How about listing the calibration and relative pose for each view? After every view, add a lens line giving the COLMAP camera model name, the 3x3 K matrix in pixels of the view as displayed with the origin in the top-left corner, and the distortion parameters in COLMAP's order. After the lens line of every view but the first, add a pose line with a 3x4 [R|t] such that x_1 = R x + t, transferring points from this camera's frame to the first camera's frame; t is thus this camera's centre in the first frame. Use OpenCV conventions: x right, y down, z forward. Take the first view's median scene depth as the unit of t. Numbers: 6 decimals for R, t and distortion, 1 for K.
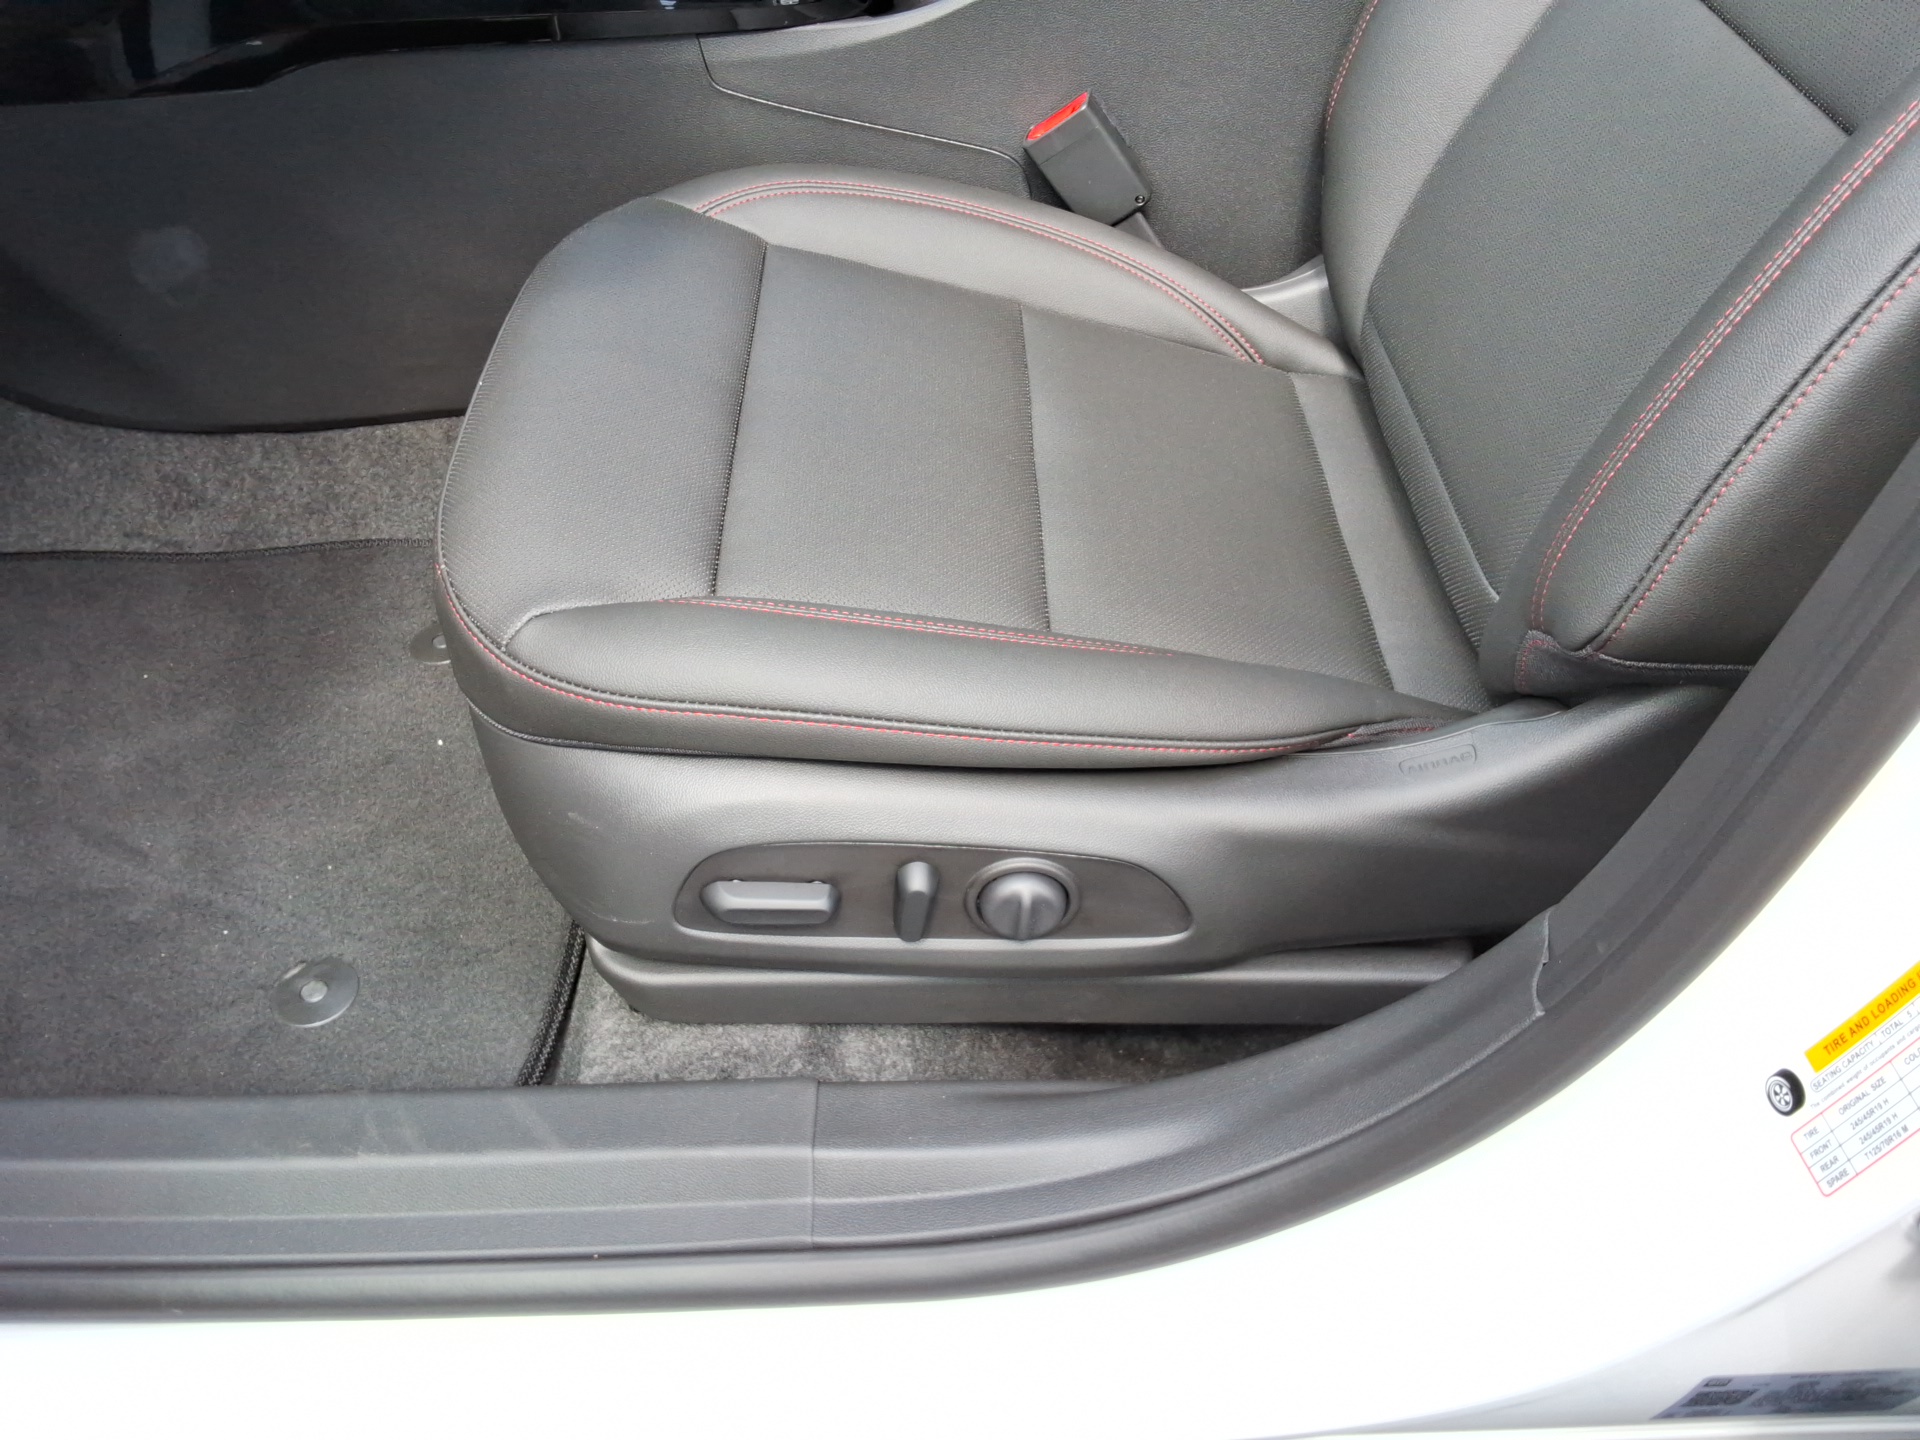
lens RADIAL K [[1528.0, 0, 987.2], [0, 1528.0, 709.0], [0, 0, 1]] dist [0.120496, -0.193583]
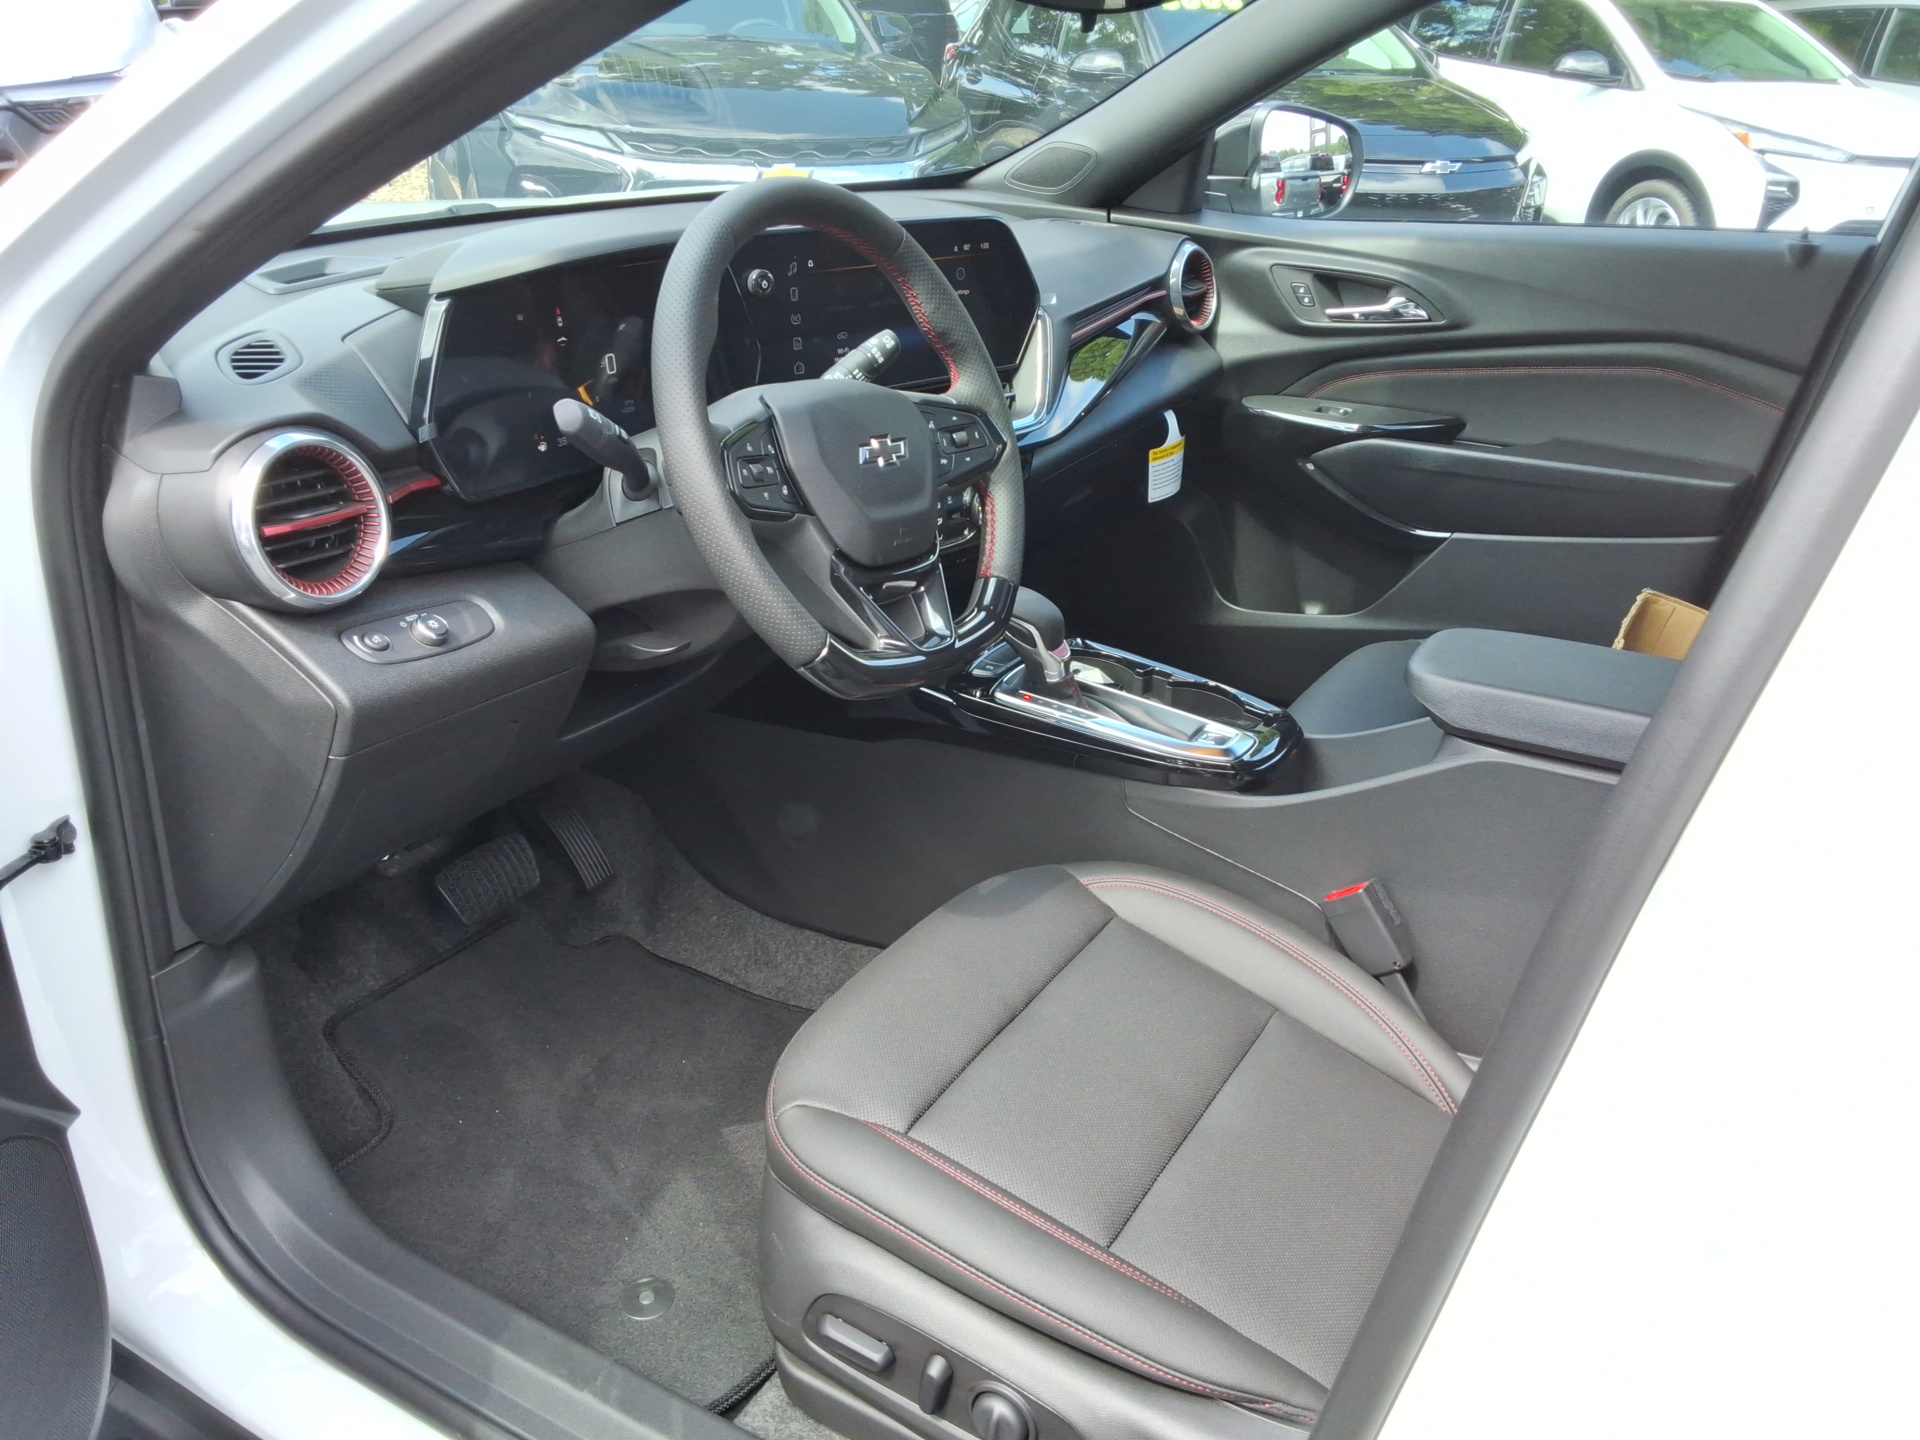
lens RADIAL K [[1532.5, 0, 988.0], [0, 1532.5, 713.0], [0, 0, 1]] dist [0.119865, -0.222066]
pose [[0.849022, 0.221382, -0.479741, 0.449212], [-0.370332, 0.896962, -0.241483, -0.086756], [0.376850, 0.382688, 0.843525, -0.375126]]
